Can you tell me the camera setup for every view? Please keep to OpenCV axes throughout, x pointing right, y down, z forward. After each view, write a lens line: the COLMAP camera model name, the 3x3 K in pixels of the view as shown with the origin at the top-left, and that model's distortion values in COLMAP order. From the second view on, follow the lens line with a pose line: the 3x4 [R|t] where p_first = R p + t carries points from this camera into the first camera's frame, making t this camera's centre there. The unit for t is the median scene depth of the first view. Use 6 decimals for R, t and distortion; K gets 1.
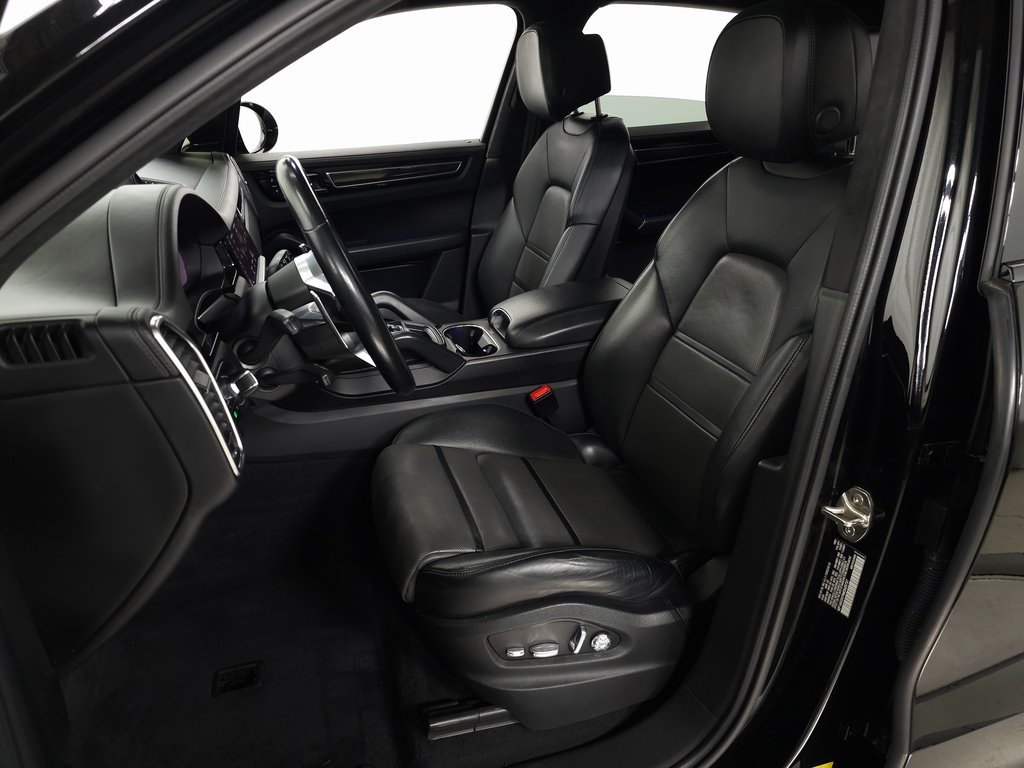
lens RADIAL K [[683.3, 0, 503.5], [0, 683.3, 384.8], [0, 0, 1]] dist [0.042285, -0.053126]
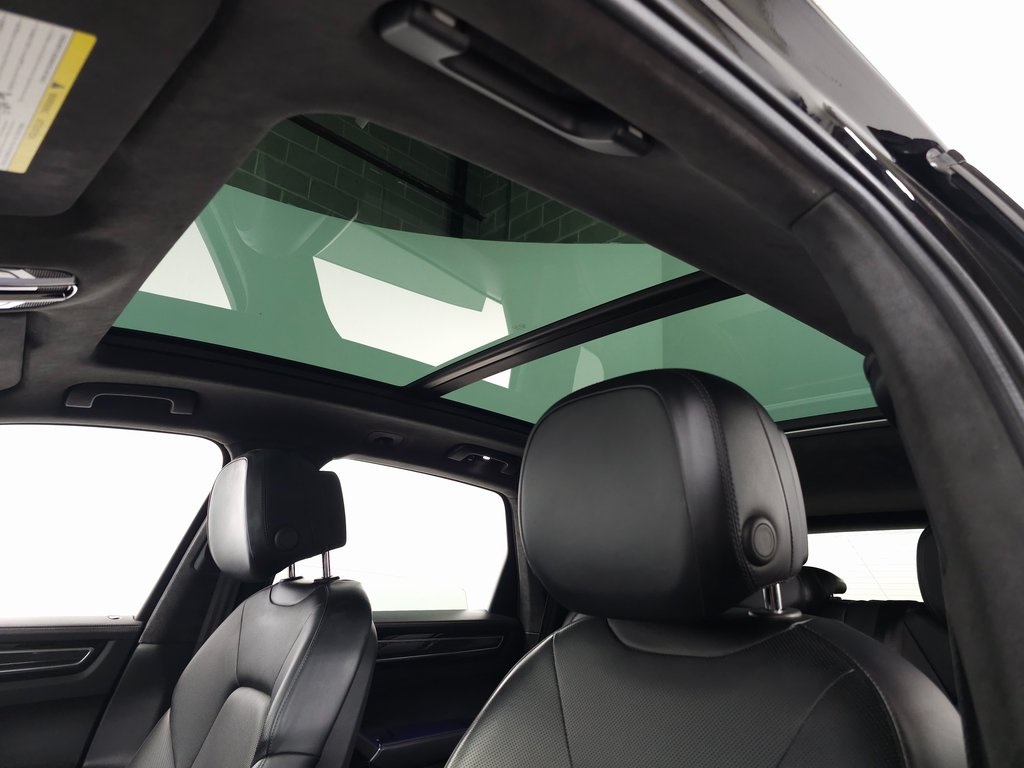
lens RADIAL K [[683.3, 0, 503.5], [0, 683.3, 384.8], [0, 0, 1]] dist [0.042285, -0.053126]
pose [[0.922703, 0.167430, 0.347256, 0.031122], [0.105061, 0.757463, -0.644370, -0.075784], [-0.370921, 0.631045, 0.681323, 0.336827]]
